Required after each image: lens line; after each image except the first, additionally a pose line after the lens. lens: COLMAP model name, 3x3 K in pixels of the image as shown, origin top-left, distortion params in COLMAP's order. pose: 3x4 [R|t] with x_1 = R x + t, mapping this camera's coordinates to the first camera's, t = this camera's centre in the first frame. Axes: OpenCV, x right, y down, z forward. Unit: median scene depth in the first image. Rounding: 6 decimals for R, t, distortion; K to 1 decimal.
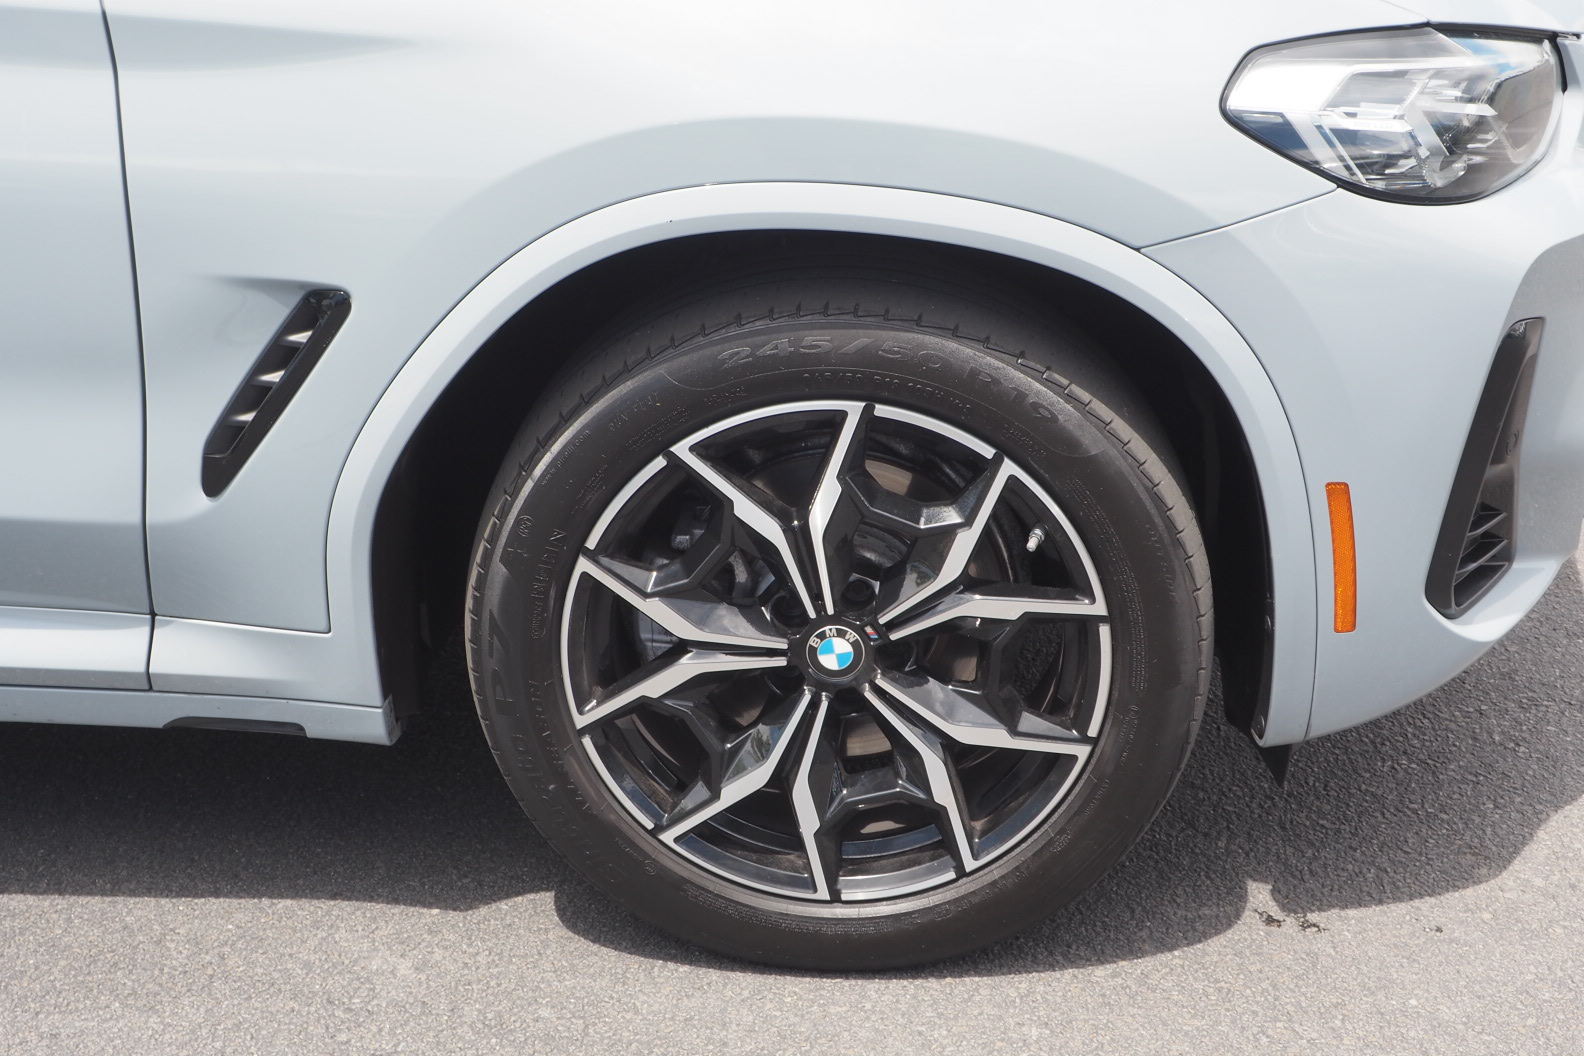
lens RADIAL K [[2392.6, 0, 809.1], [0, 2392.6, 529.7], [0, 0, 1]] dist [-0.006019, 0.000000]
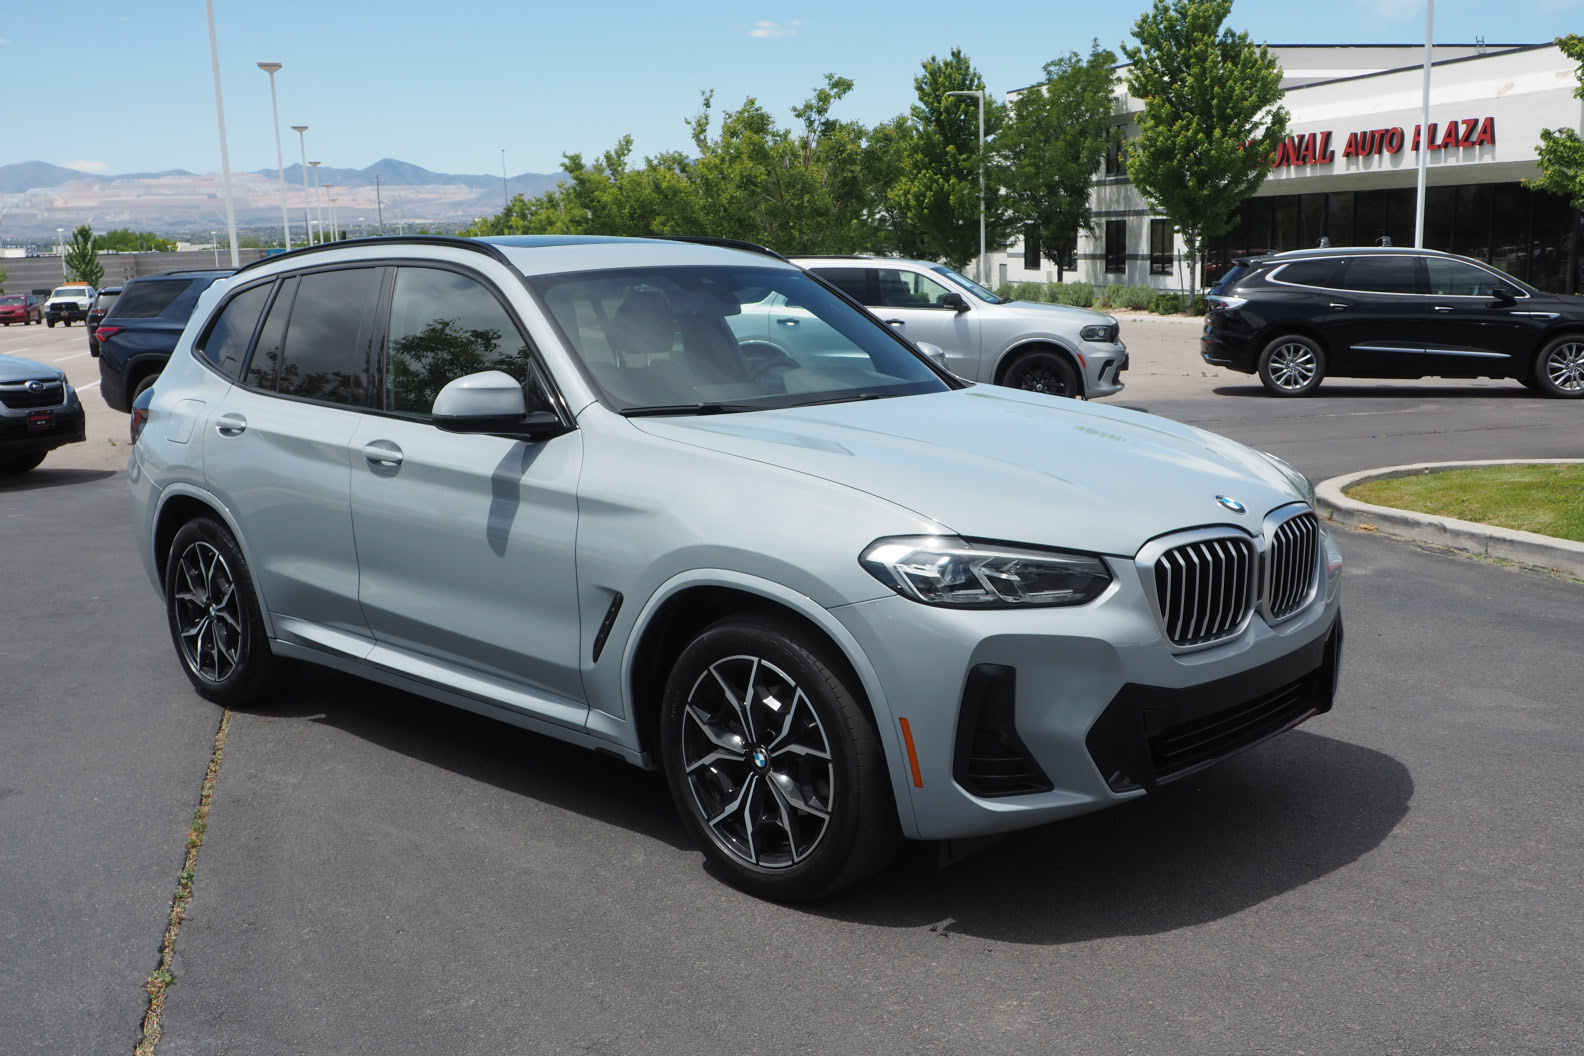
lens RADIAL K [[1544.5, 0, 794.4], [0, 1544.5, 530.8], [0, 0, 1]] dist [-0.036801, 0.000000]
pose [[0.759496, 0.079848, -0.645593, 1.092444], [-0.224124, 0.963794, -0.144462, 0.046348], [0.610683, 0.254411, 0.749894, -0.273282]]
